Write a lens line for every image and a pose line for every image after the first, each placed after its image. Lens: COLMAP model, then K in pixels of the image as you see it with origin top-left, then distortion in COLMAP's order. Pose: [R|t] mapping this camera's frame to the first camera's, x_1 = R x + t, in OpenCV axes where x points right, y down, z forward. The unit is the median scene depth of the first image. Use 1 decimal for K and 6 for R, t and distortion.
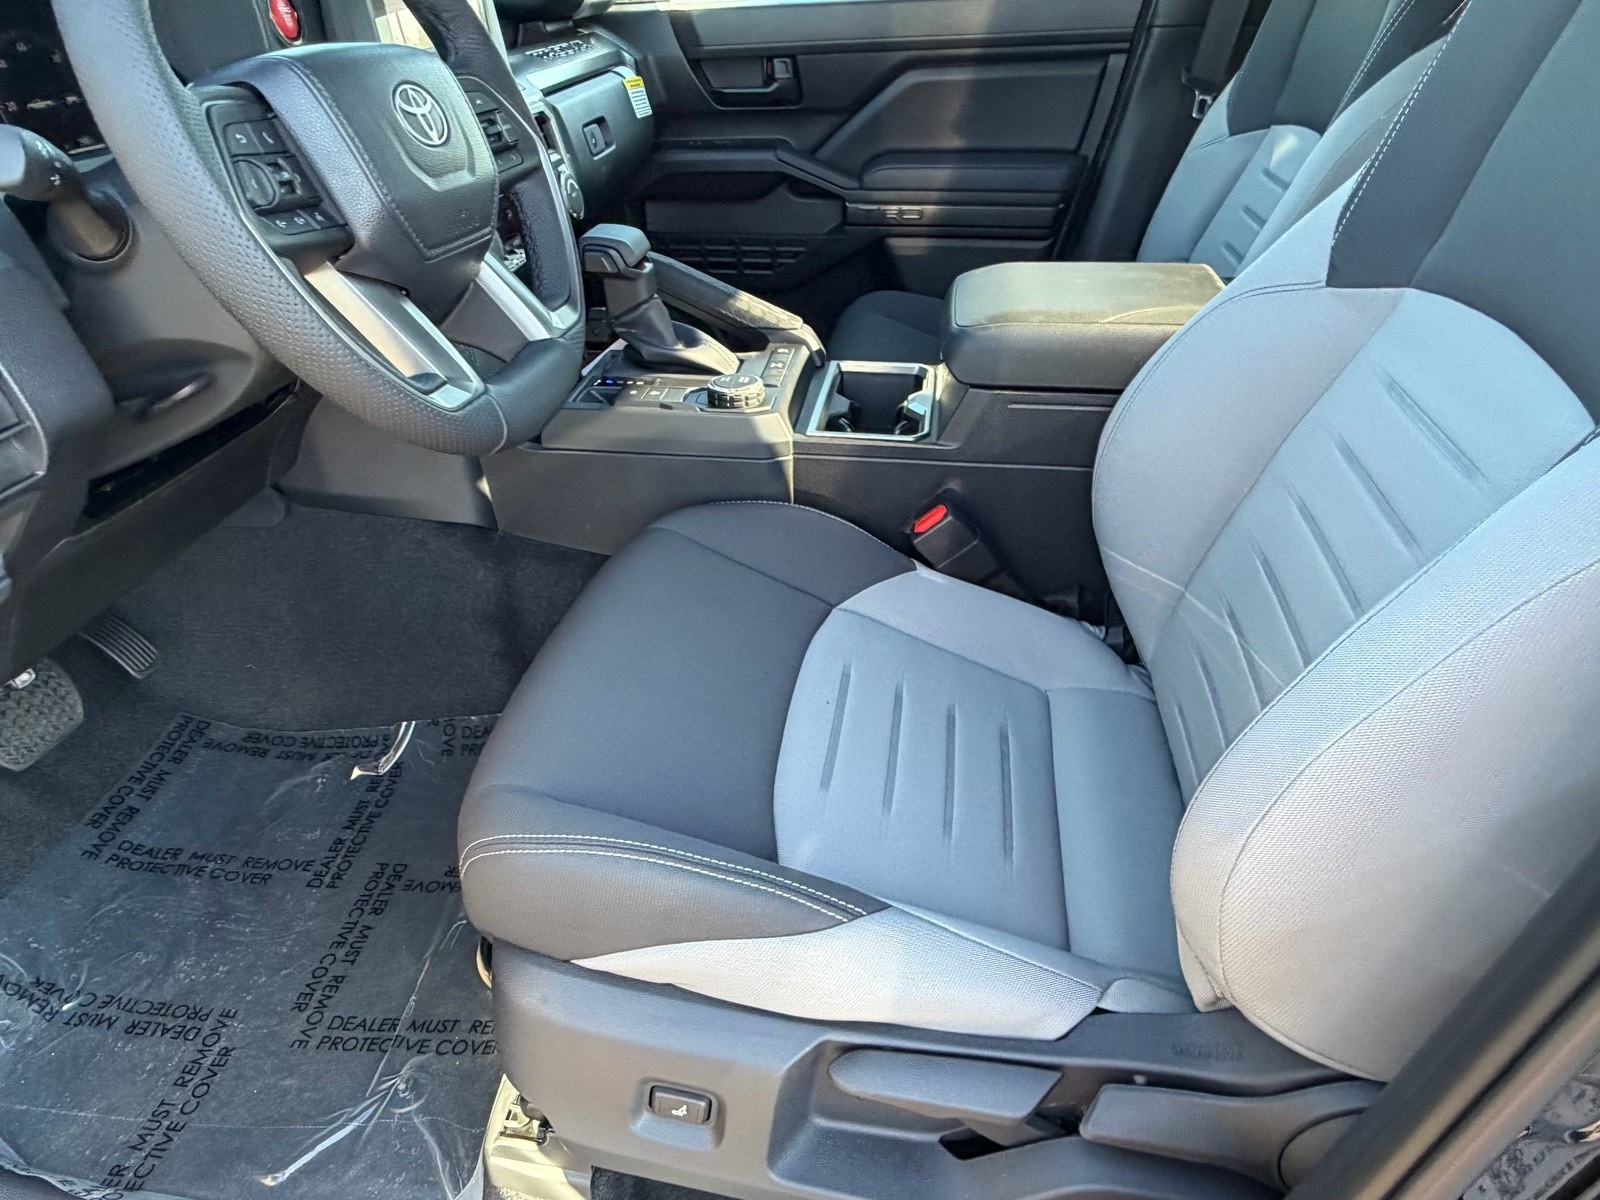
lens RADIAL K [[1038.5, 0, 785.4], [0, 1038.5, 602.6], [0, 0, 1]] dist [0.003015, -0.001046]
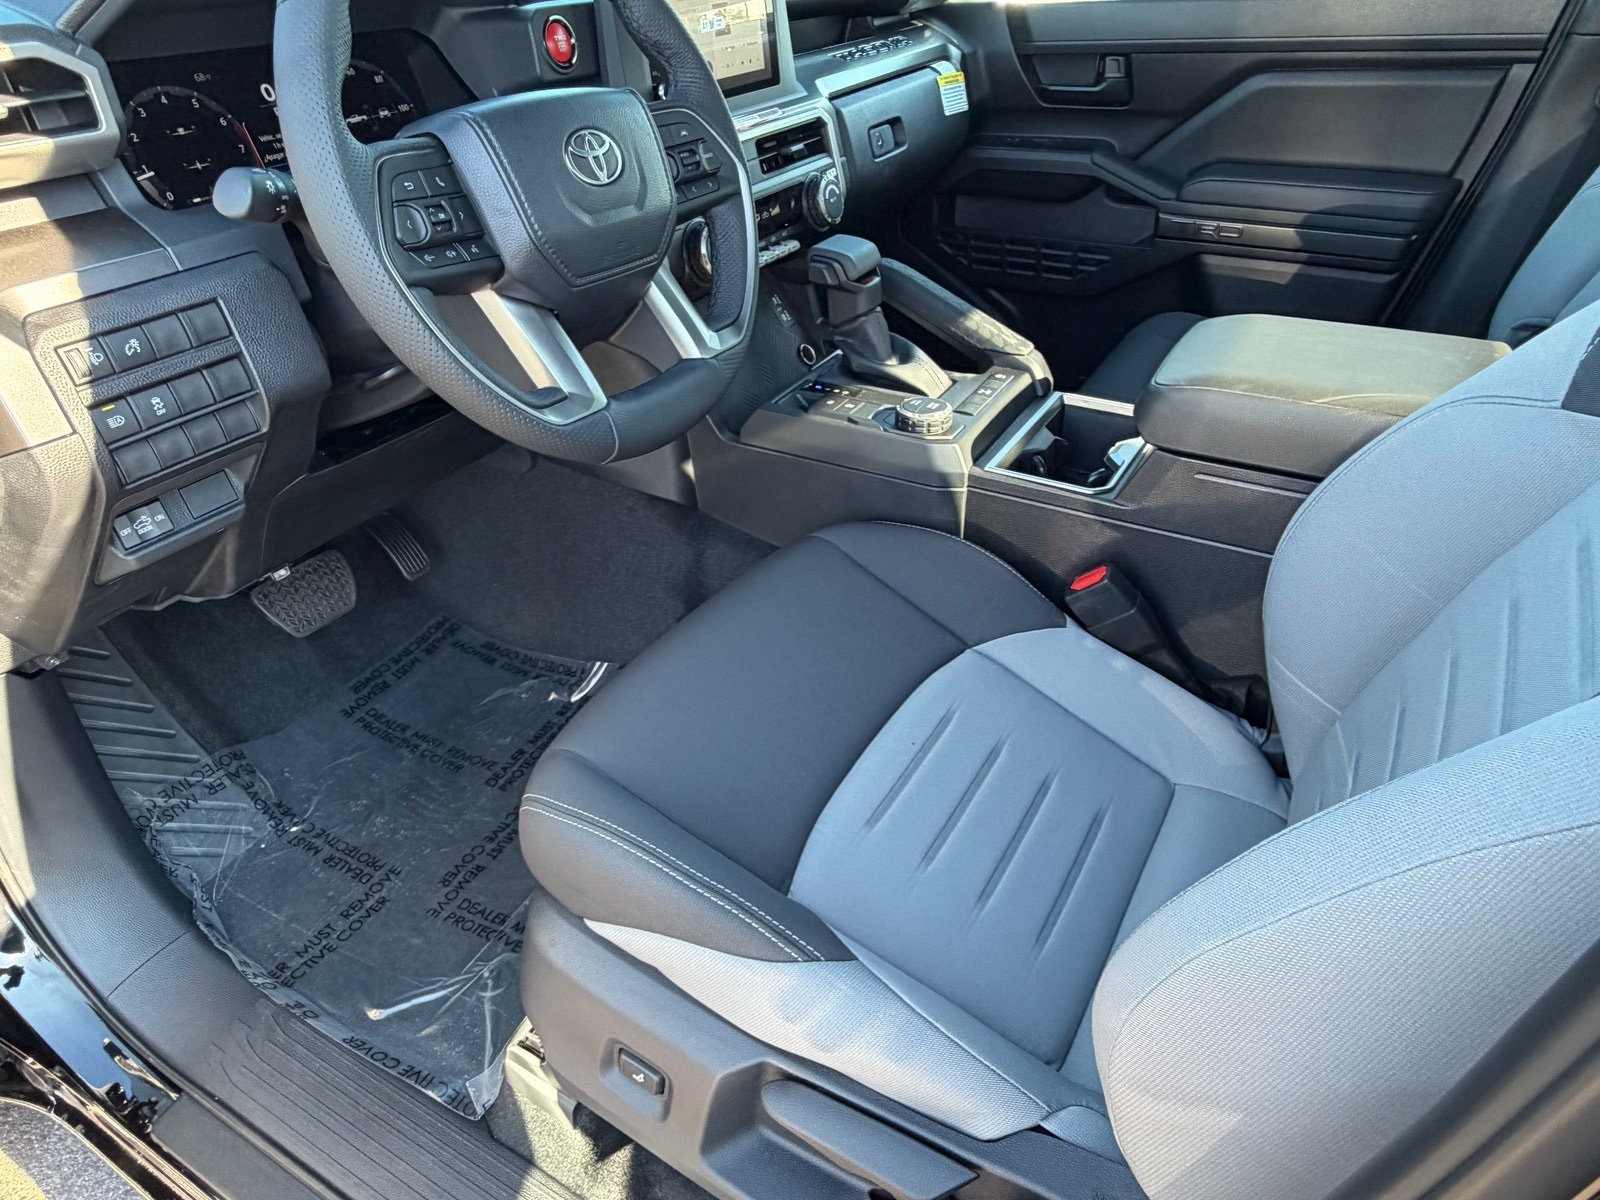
lens RADIAL K [[1038.5, 0, 768.6], [0, 1038.5, 601.7], [0, 0, 1]] dist [0.003015, -0.001046]
pose [[0.924907, 0.198391, -0.324328, 0.188097], [-0.186485, 0.980121, 0.067727, -0.071835], [0.331317, -0.002159, 0.943517, 0.000468]]
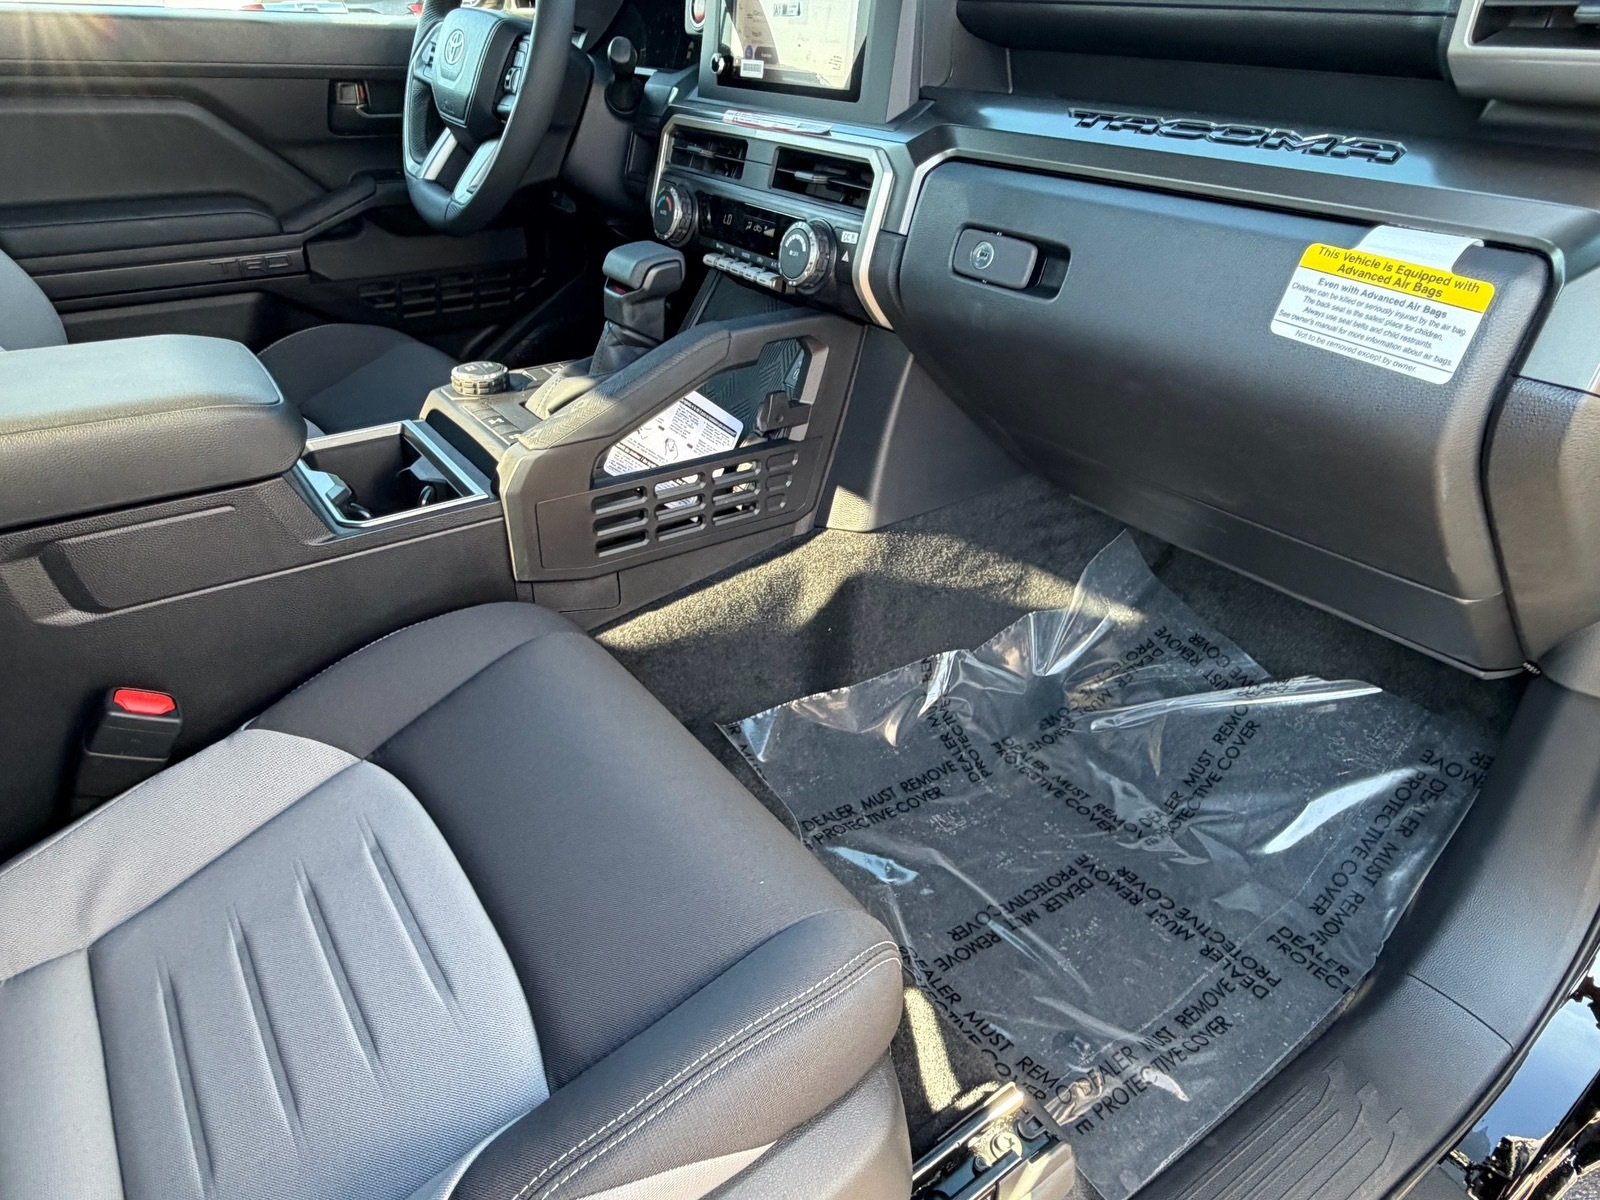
lens RADIAL K [[1038.5, 0, 785.0], [0, 1038.5, 597.0], [0, 0, 1]] dist [0.003015, -0.001046]
pose [[-0.730952, 0.344750, -0.588945, 0.440796], [-0.362047, 0.535645, 0.762893, -1.050800], [0.578473, 0.770864, -0.266715, 1.732929]]
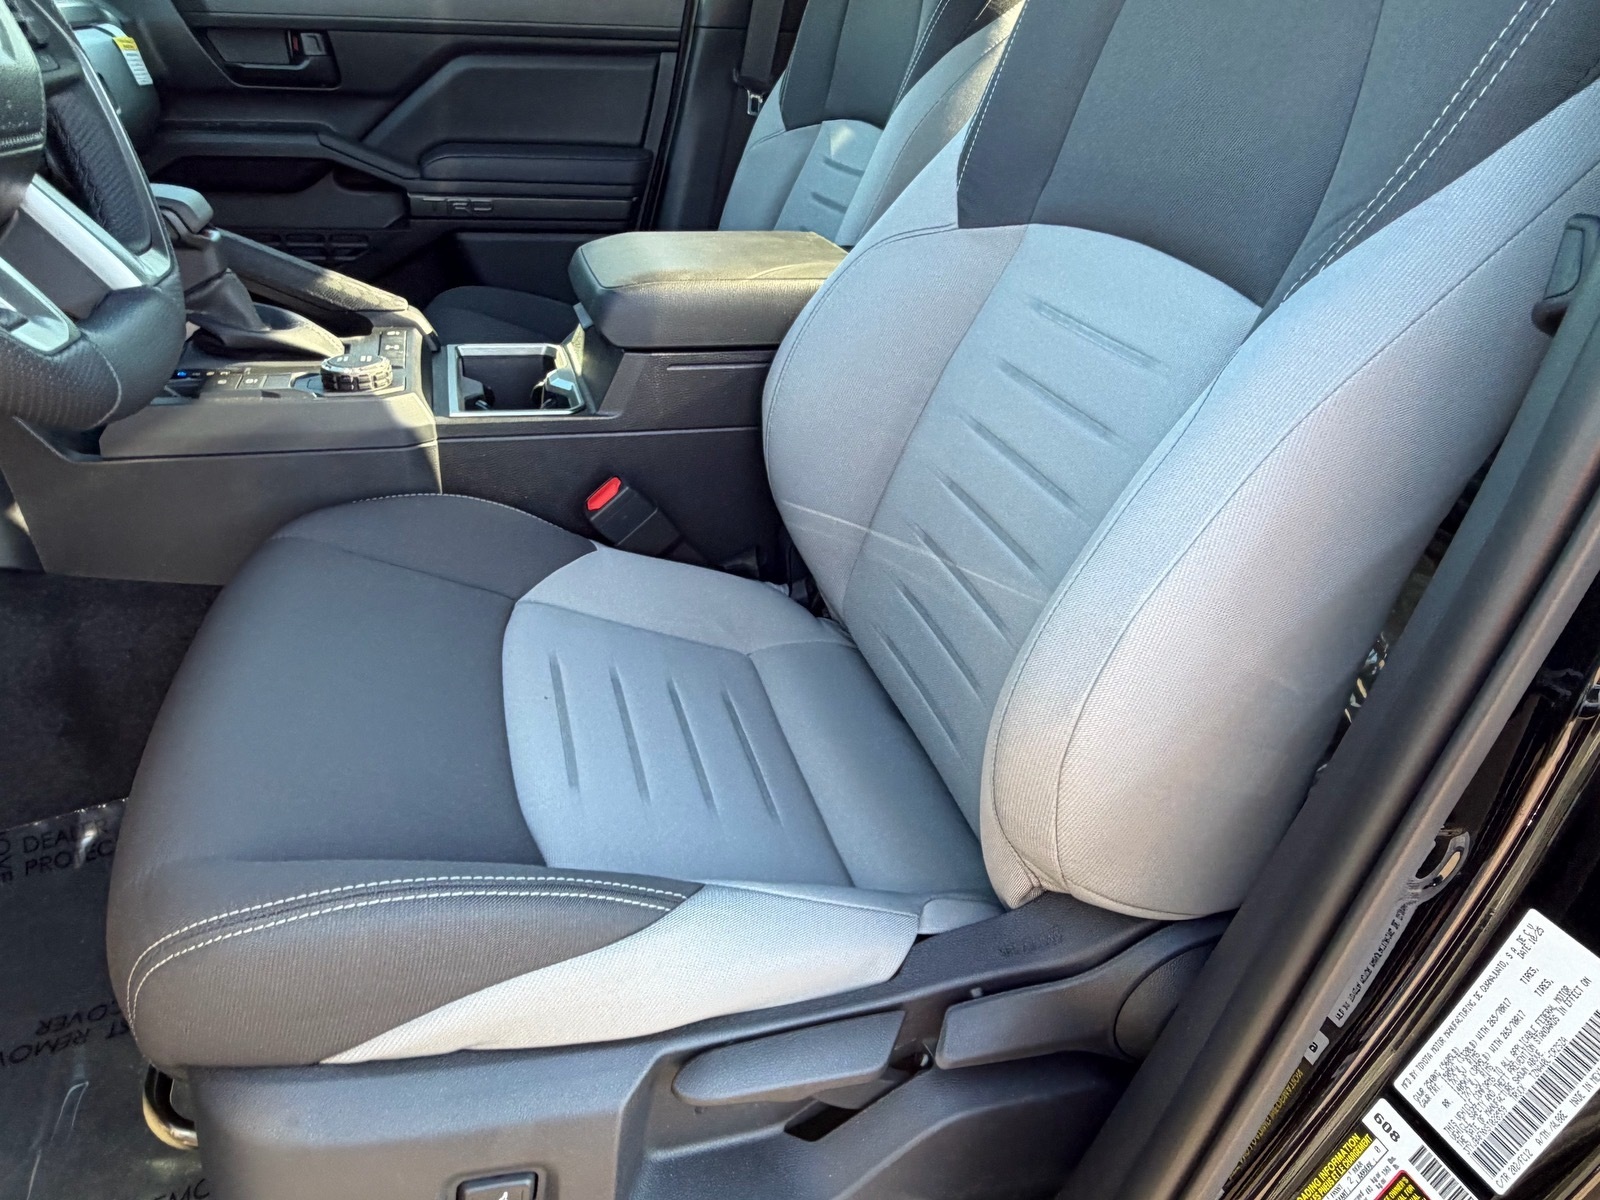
lens RADIAL K [[1038.5, 0, 779.2], [0, 1038.5, 588.0], [0, 0, 1]] dist [0.003015, -0.001046]
pose [[0.905868, -0.136710, 0.400890, -0.107629], [0.154582, 0.987902, -0.012410, 0.040605], [-0.394344, 0.073212, 0.916042, 0.091536]]
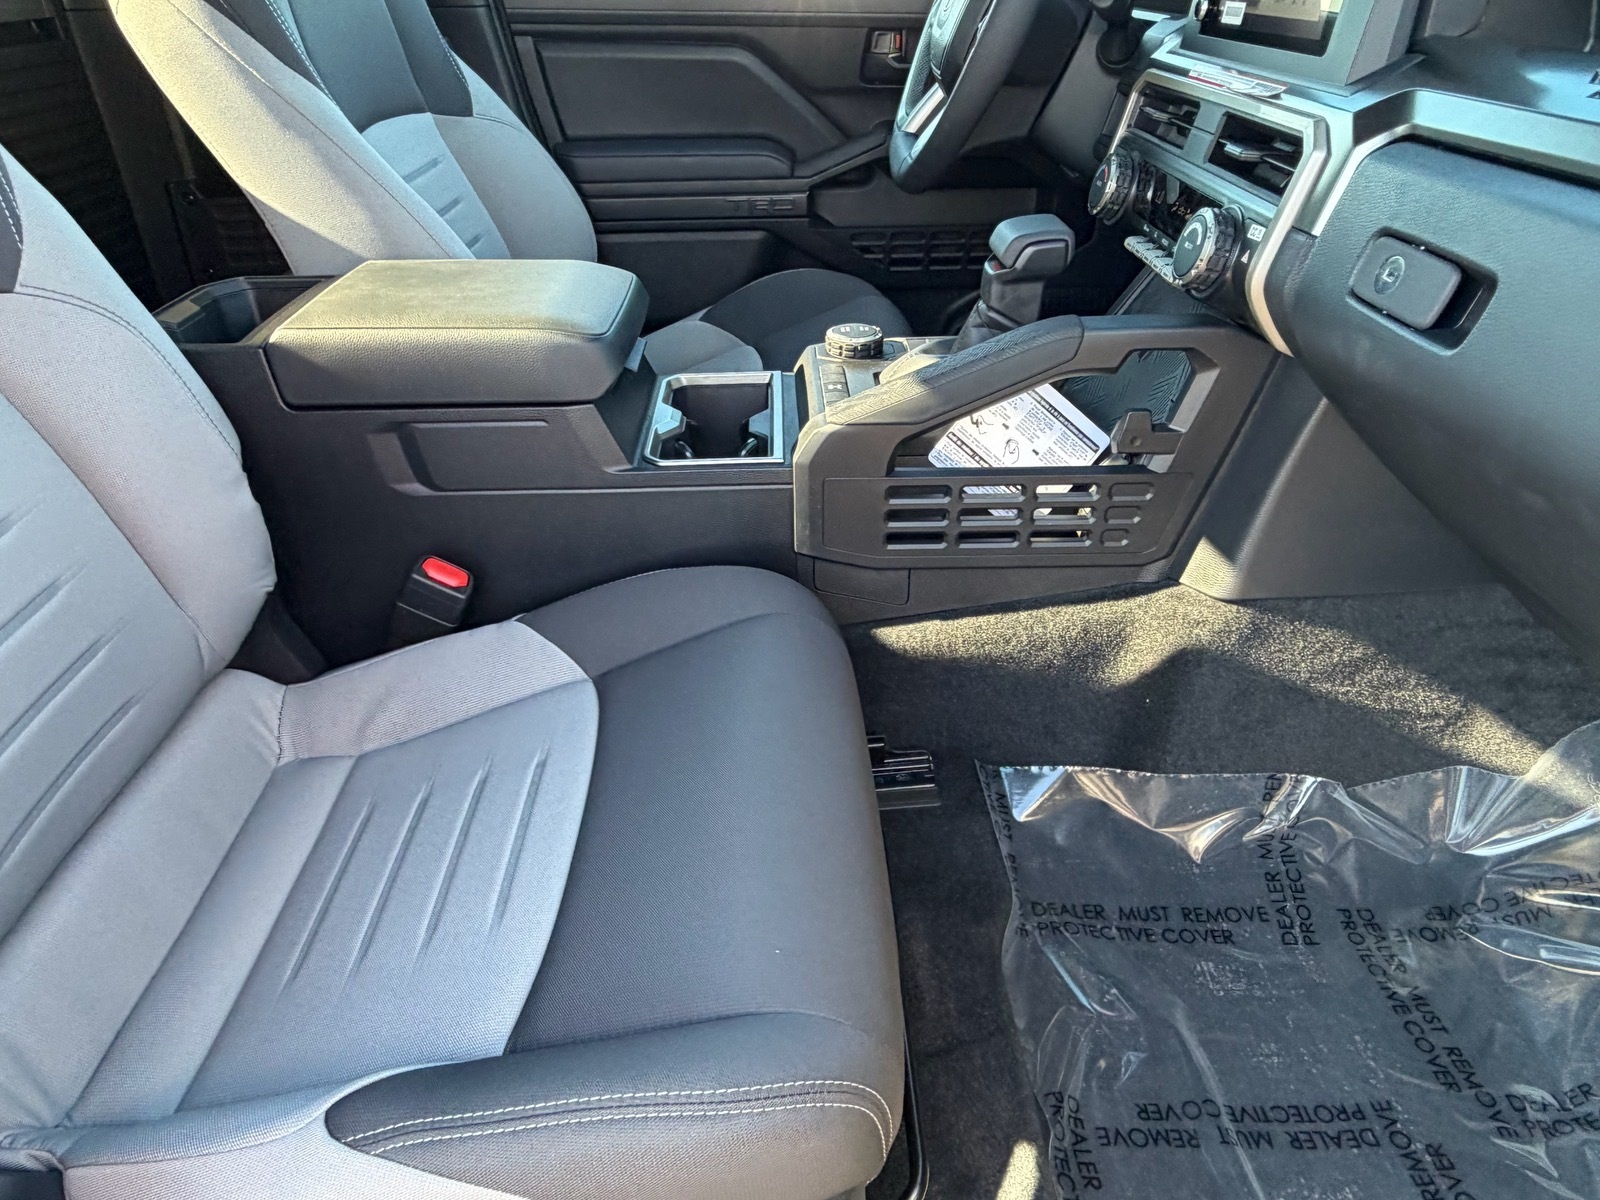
lens RADIAL K [[1038.5, 0, 778.6], [0, 1038.5, 605.3], [0, 0, 1]] dist [0.003015, -0.001046]
pose [[-0.987221, 0.112065, -0.113293, 0.177627], [-0.052805, 0.440727, 0.896087, -1.053785], [0.150351, 0.890619, -0.429177, 1.764685]]
